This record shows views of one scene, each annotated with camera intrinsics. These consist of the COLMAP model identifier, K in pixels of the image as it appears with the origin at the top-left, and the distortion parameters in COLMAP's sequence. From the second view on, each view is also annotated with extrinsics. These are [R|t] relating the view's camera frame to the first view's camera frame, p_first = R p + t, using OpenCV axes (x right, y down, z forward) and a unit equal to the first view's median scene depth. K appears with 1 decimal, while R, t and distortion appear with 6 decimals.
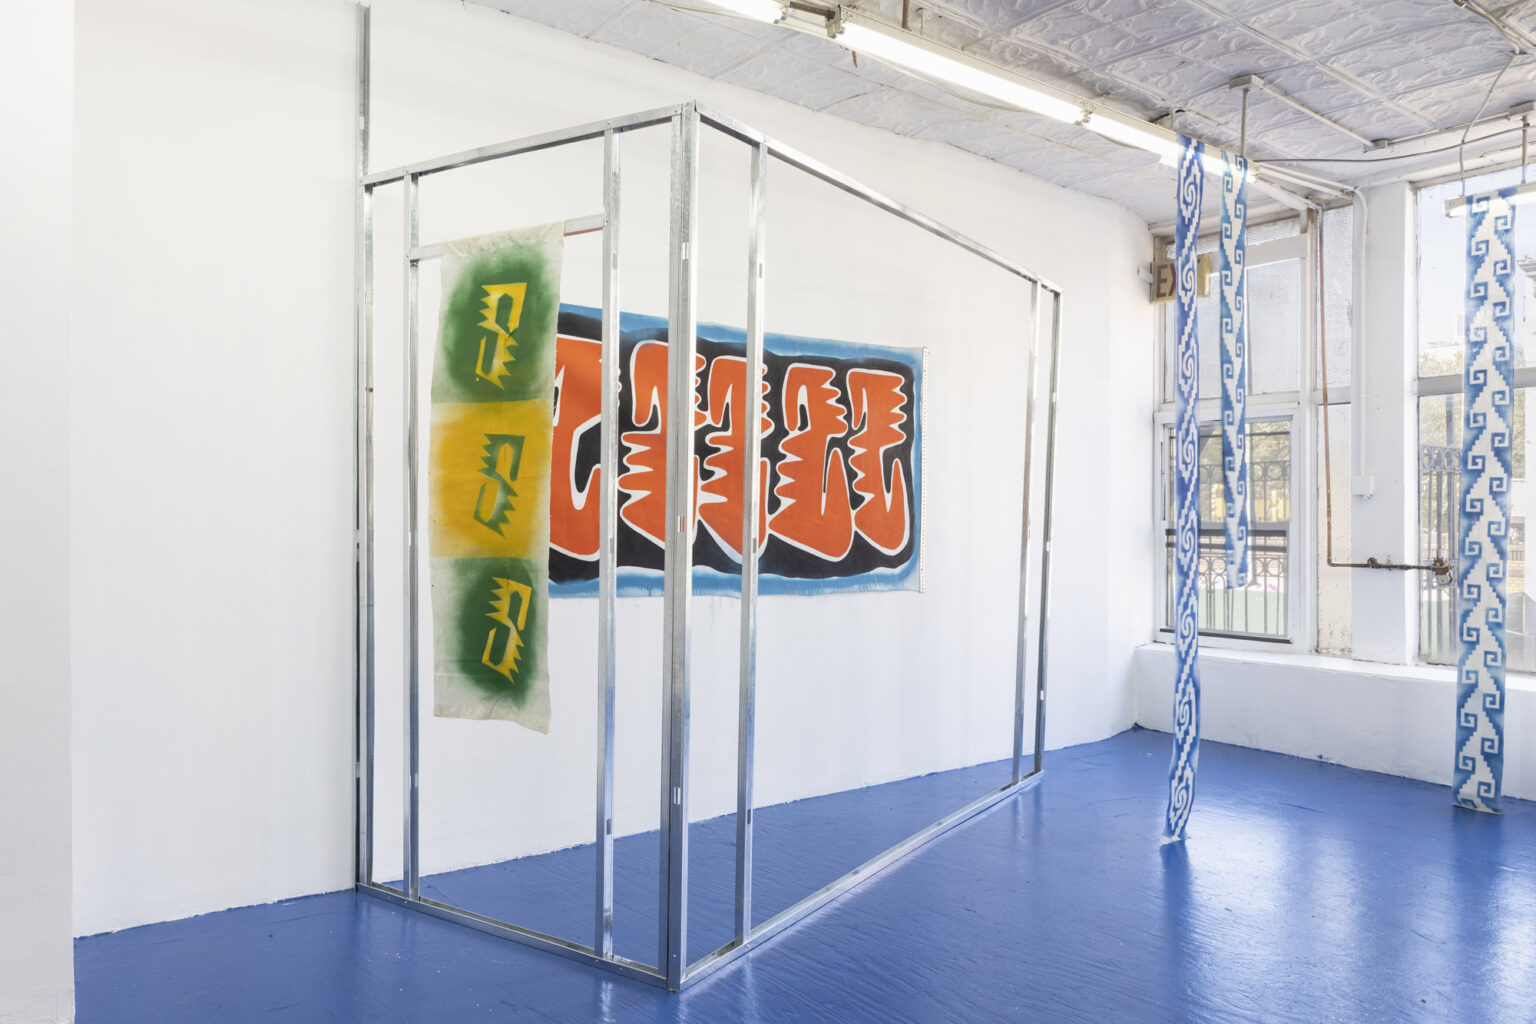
lens RADIAL K [[1066.3, 0, 768.6], [0, 1066.3, 523.9], [0, 0, 1]] dist [0.002677, -0.000477]
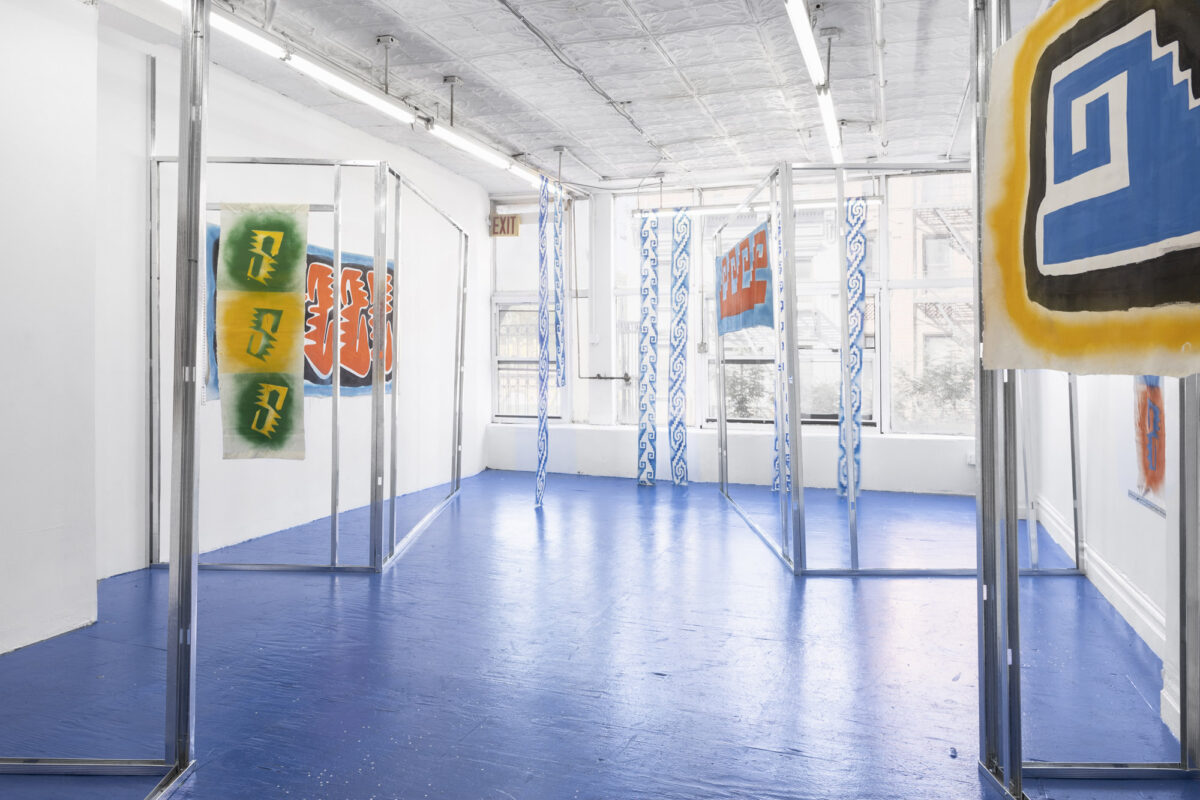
lens RADIAL K [[834.1, 0, 602.4], [0, 834.1, 337.8], [0, 0, 1]] dist [0.001385, 0.000805]
pose [[0.823618, 0.013469, 0.566986, -0.456885], [0.002562, 0.999619, -0.027469, 0.008684], [-0.567140, 0.024077, 0.823270, -0.440863]]
